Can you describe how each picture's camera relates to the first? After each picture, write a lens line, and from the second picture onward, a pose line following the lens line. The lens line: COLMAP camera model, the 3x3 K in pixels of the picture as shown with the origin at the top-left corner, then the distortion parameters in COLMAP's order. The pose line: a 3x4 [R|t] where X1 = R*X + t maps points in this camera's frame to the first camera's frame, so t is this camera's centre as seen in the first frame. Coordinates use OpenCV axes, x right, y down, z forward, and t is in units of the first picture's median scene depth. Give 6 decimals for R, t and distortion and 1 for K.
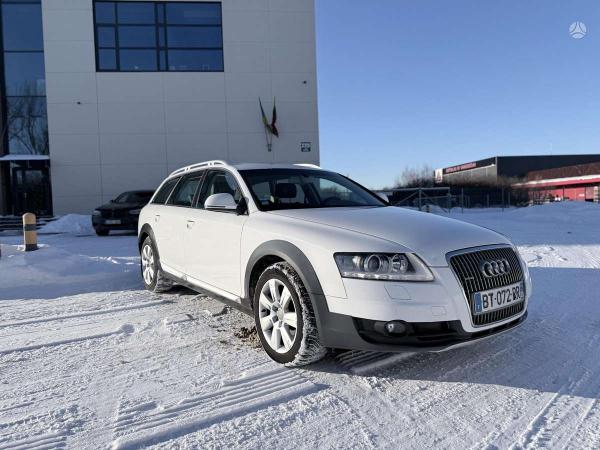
lens RADIAL K [[407.2, 0, 300.0], [0, 407.2, 225.0], [0, 0, 1]] dist [0.027045, -0.028654]
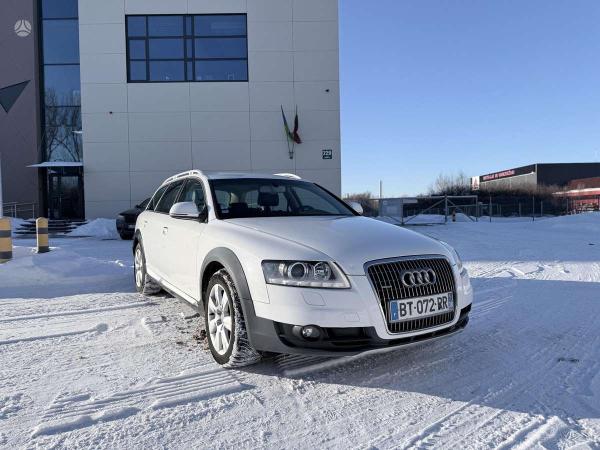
lens RADIAL K [[407.2, 0, 300.0], [0, 407.2, 225.0], [0, 0, 1]] dist [0.027045, -0.028654]
pose [[0.997210, 0.013374, -0.073434, 0.197001], [-0.014575, 0.999768, -0.015846, -0.005439], [0.073205, 0.016872, 0.997174, -0.036997]]
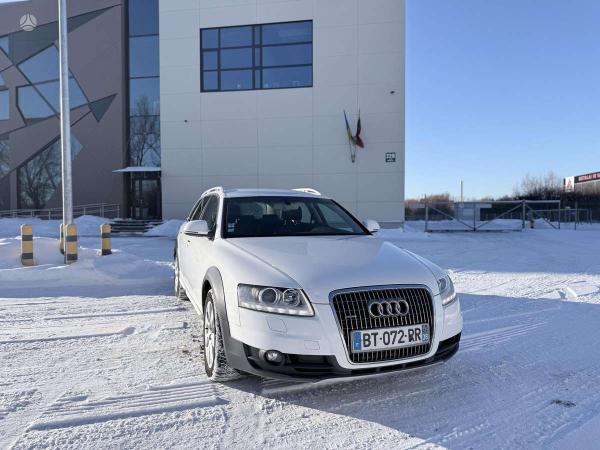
lens RADIAL K [[407.2, 0, 300.0], [0, 407.2, 225.0], [0, 0, 1]] dist [0.027045, -0.028654]
pose [[0.969347, 0.032398, -0.243550, 0.393231], [-0.036945, 0.999217, -0.014126, -0.063172], [0.242902, 0.022691, 0.969785, -0.039822]]
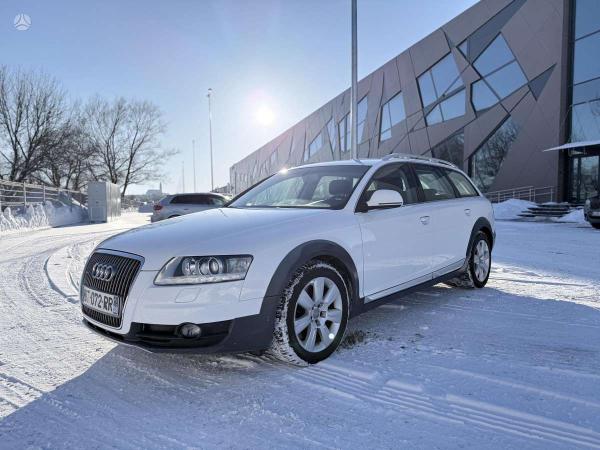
lens RADIAL K [[412.1, 0, 300.0], [0, 412.1, 225.0], [0, 0, 1]] dist [0.001465, -0.001069]
pose [[0.233614, 0.076743, -0.969296, 1.251619], [-0.042700, 0.996728, 0.068623, -0.083834], [0.971391, 0.025358, 0.236127, 0.965754]]
